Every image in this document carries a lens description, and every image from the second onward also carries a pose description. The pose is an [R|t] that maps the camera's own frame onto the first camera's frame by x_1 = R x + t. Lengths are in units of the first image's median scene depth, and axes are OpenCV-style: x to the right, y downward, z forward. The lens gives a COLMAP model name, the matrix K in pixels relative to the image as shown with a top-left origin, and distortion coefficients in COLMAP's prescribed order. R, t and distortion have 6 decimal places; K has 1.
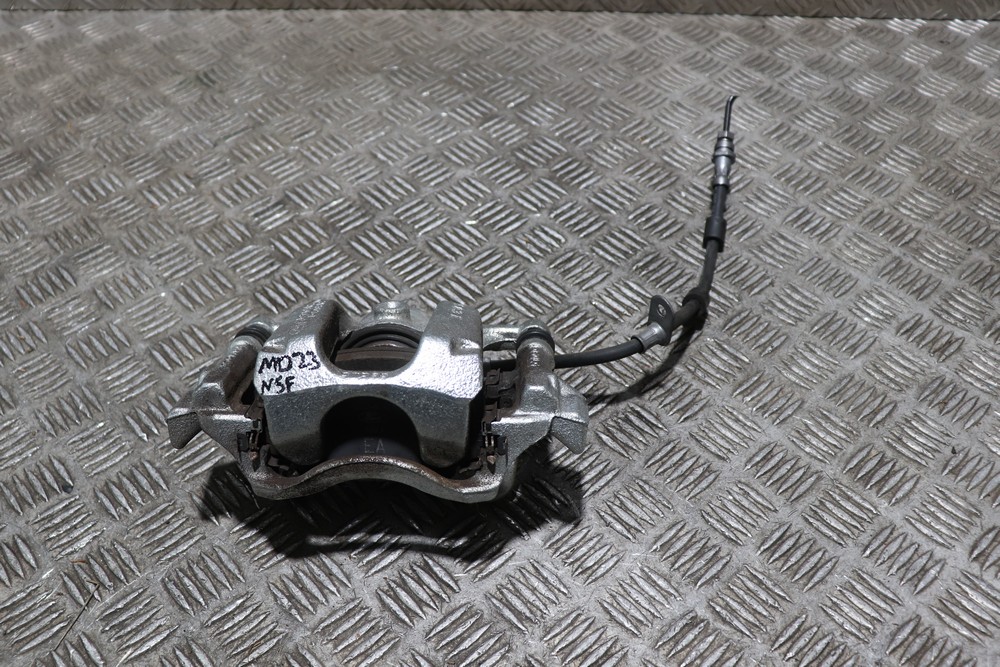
lens RADIAL K [[975.4, 0, 500.0], [0, 975.4, 333.5], [0, 0, 1]] dist [-0.123084, 0.154812]
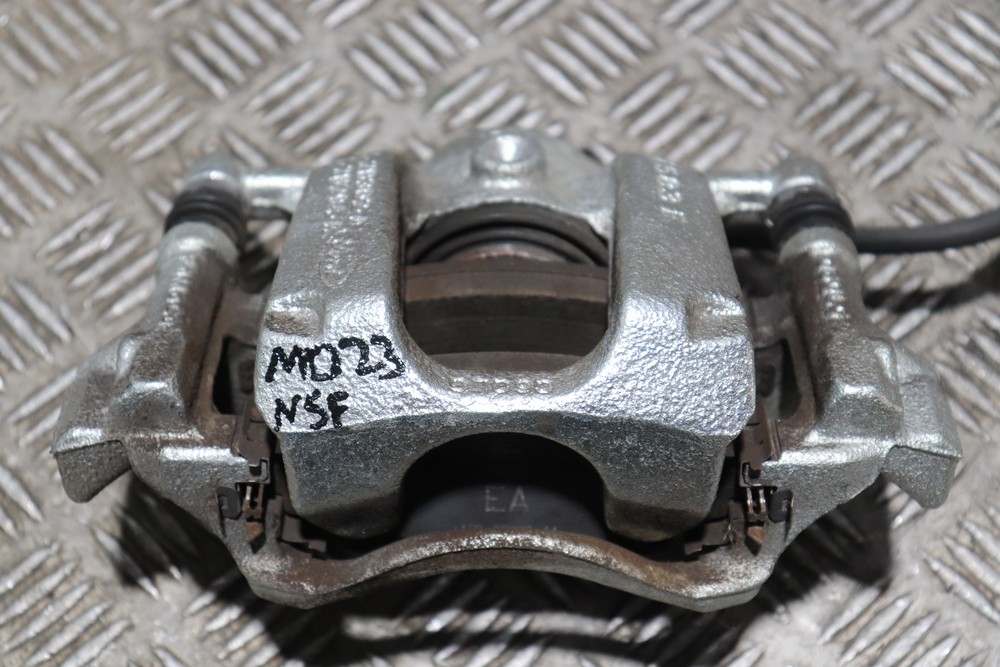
lens RADIAL K [[1679.4, 0, 500.0], [0, 1679.4, 333.5], [0, 0, 1]] dist [0.122860, 0.095881]
pose [[0.999916, -0.006623, 0.011153, -0.134884], [0.003040, 0.955542, 0.294838, -0.196682], [-0.012610, -0.294779, 0.955482, 0.224744]]
